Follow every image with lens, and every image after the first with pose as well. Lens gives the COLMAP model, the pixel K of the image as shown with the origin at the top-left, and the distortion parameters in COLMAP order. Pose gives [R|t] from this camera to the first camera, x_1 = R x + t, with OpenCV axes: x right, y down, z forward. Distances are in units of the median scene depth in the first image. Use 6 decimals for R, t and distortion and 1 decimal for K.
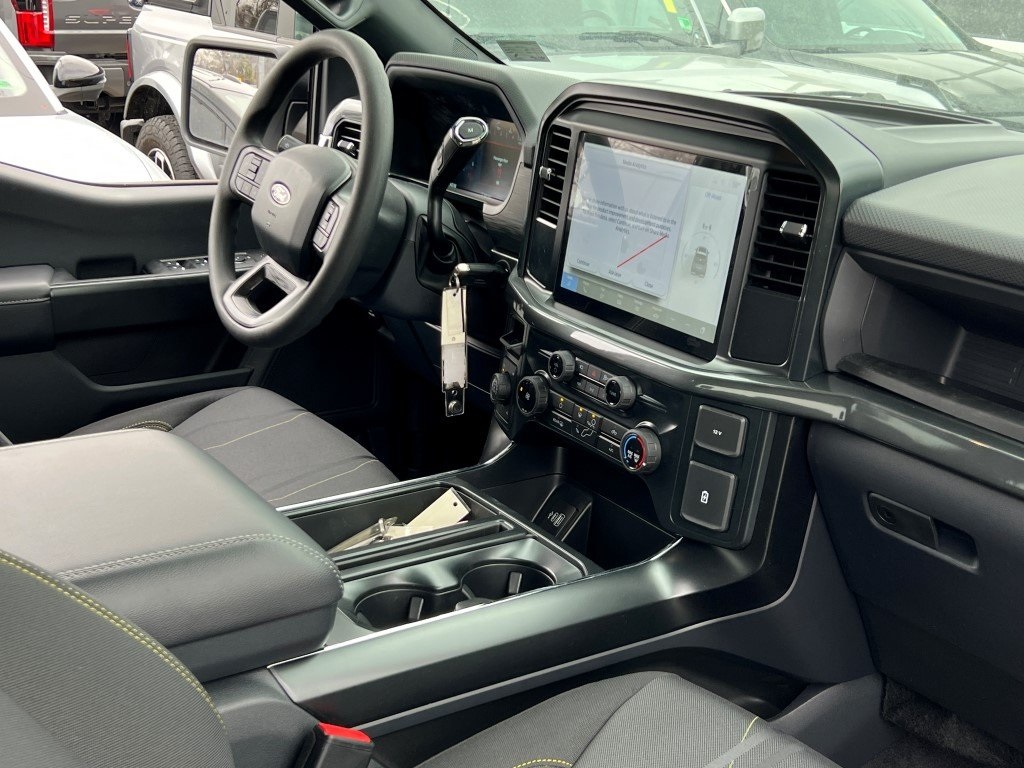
lens RADIAL K [[1287.1, 0, 512.0], [0, 1287.1, 384.0], [0, 0, 1]] dist [0.076760, 0.000974]
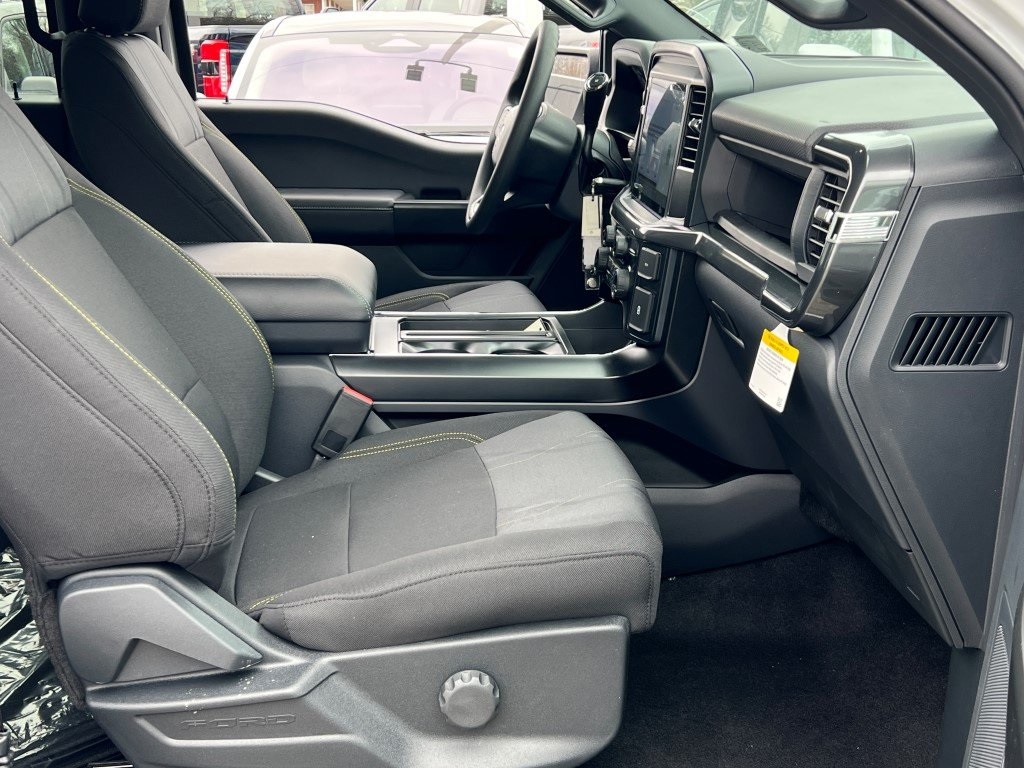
lens RADIAL K [[1287.1, 0, 512.0], [0, 1287.1, 384.0], [0, 0, 1]] dist [0.076760, 0.000974]
pose [[0.871923, 0.100481, -0.479222, 0.582421], [-0.127894, 0.991478, -0.024809, 0.179089], [0.472645, 0.082921, 0.877343, -0.273270]]
